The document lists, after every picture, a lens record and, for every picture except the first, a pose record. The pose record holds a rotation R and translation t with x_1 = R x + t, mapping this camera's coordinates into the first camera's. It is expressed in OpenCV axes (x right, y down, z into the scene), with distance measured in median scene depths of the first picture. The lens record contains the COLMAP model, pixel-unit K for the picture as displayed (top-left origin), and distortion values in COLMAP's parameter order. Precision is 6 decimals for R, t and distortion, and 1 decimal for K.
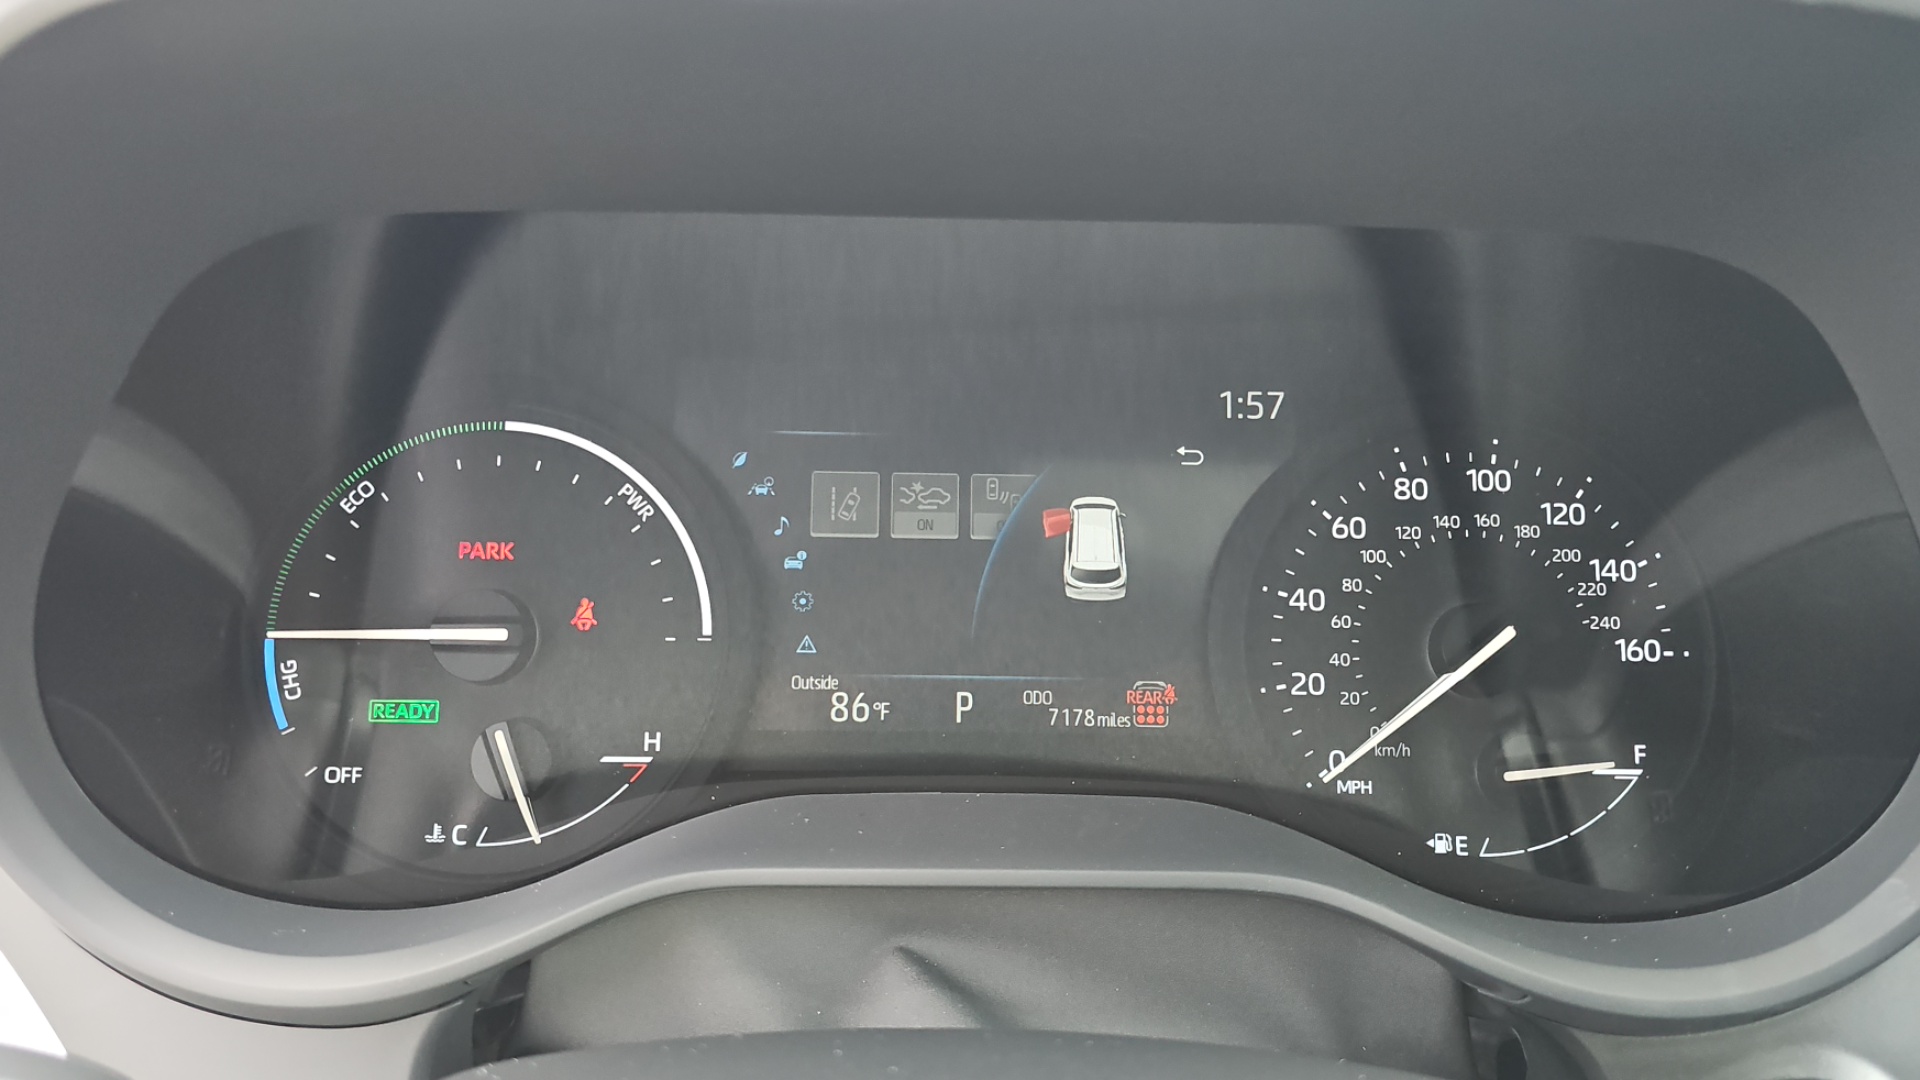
lens RADIAL K [[1382.3, 0, 948.3], [0, 1382.3, 536.5], [0, 0, 1]] dist [0.032580, -0.032771]
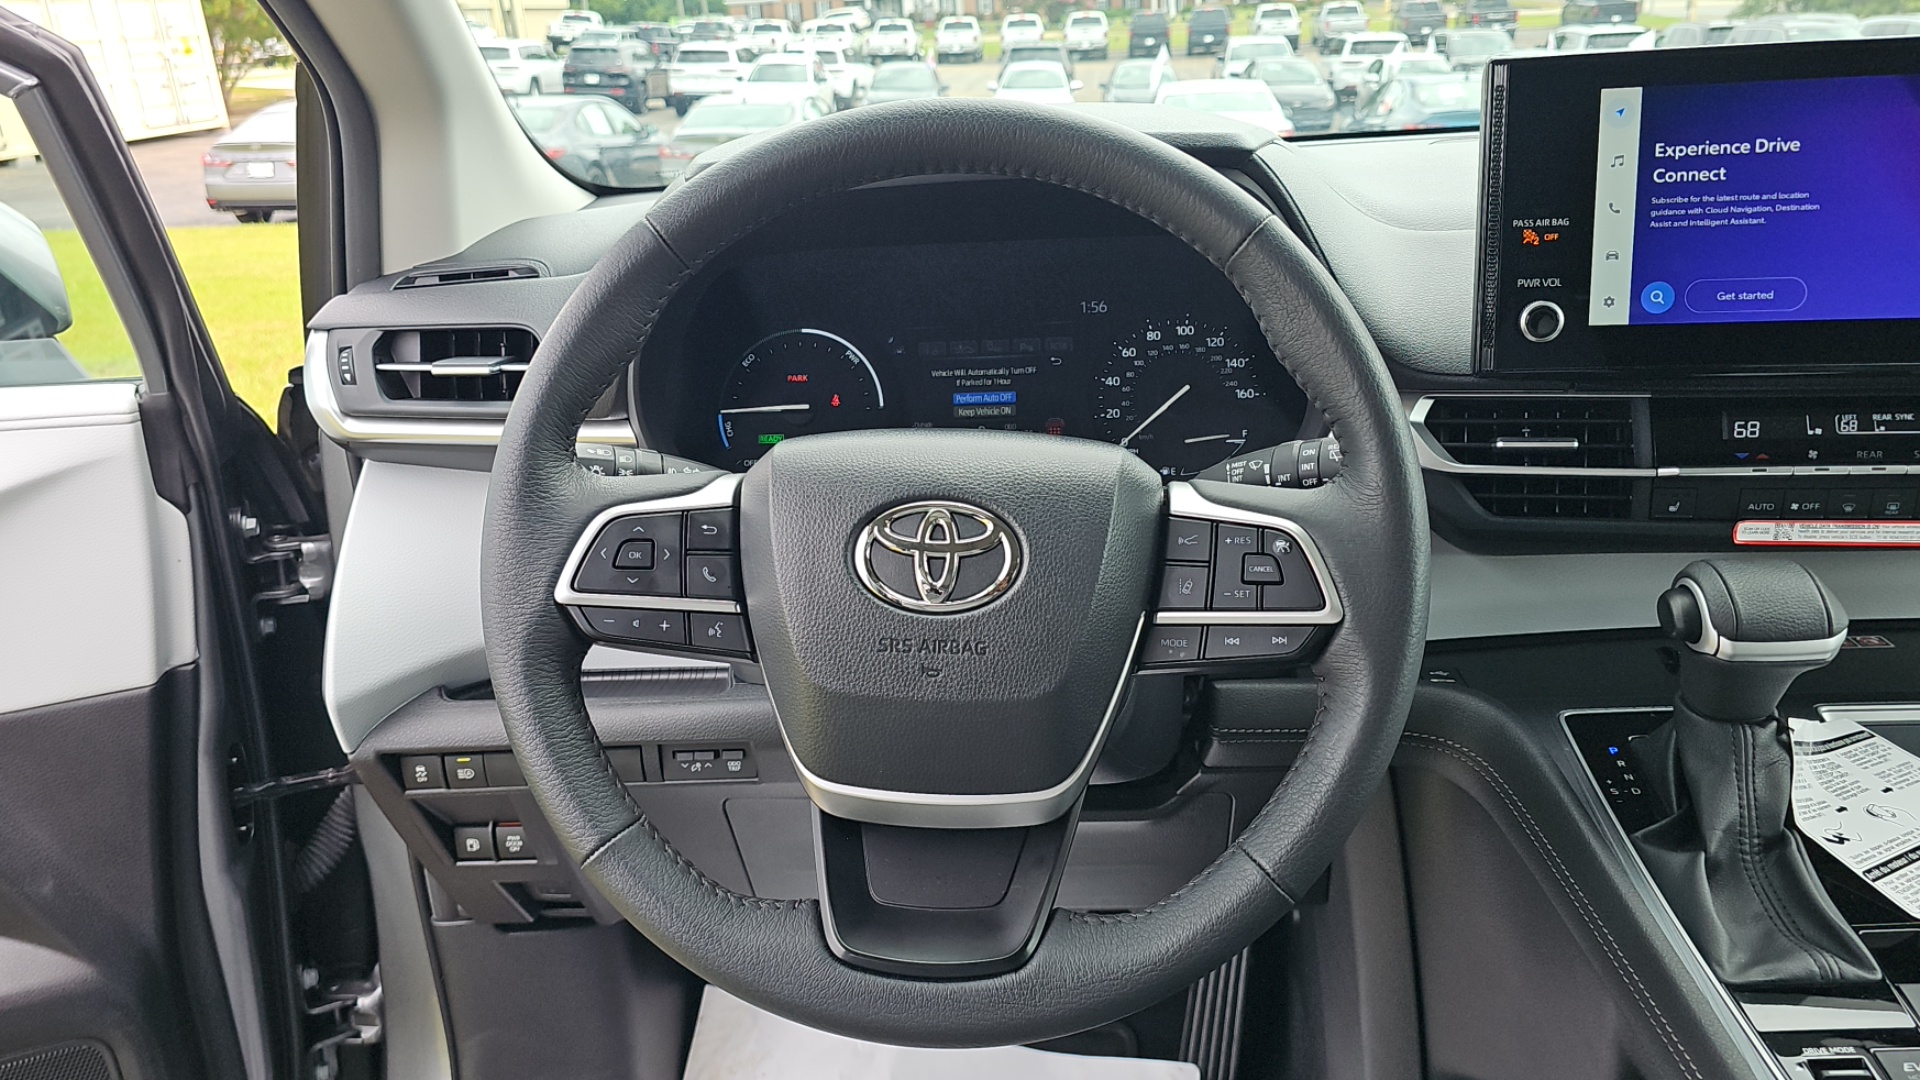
lens RADIAL K [[1382.3, 0, 955.8], [0, 1382.3, 510.2], [0, 0, 1]] dist [0.032580, -0.032771]
pose [[0.993911, -0.044543, -0.100781, 0.217657], [0.043669, 0.998987, -0.010868, 0.298964], [0.101163, 0.006400, 0.994849, -1.565337]]
